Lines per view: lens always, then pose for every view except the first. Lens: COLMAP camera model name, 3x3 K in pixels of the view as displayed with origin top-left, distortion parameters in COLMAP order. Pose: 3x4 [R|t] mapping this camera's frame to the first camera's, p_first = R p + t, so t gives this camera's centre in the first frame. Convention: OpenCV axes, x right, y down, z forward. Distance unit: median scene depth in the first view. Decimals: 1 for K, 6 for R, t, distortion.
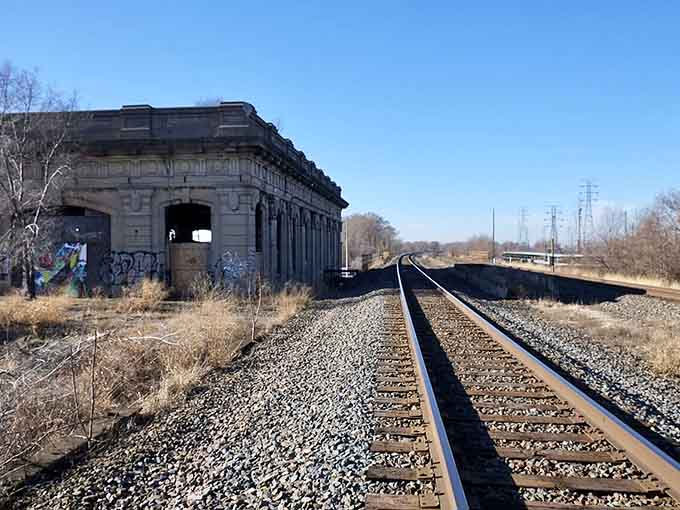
lens RADIAL K [[593.2, 0, 340.2], [0, 593.2, 253.4], [0, 0, 1]] dist [0.010291, -0.005041]
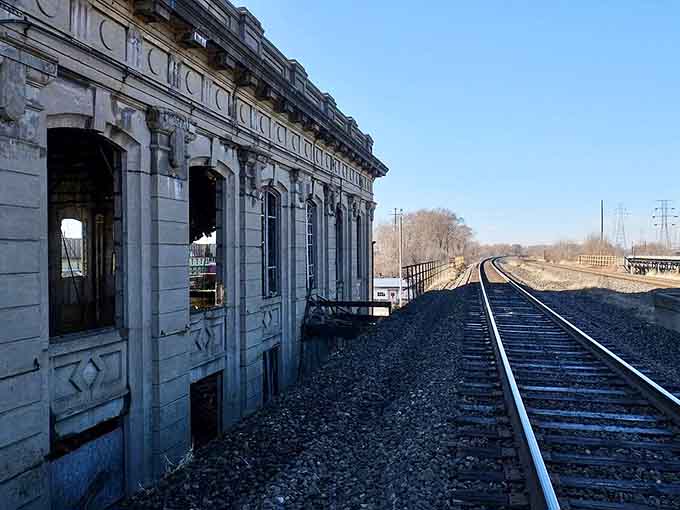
lens RADIAL K [[593.2, 0, 340.3], [0, 593.2, 258.9], [0, 0, 1]] dist [0.010291, -0.005041]
pose [[0.992446, -0.000318, -0.122686, 0.033399], [0.000623, 0.999997, 0.002444, -0.003646], [0.122684, -0.002502, 0.992443, 0.418531]]
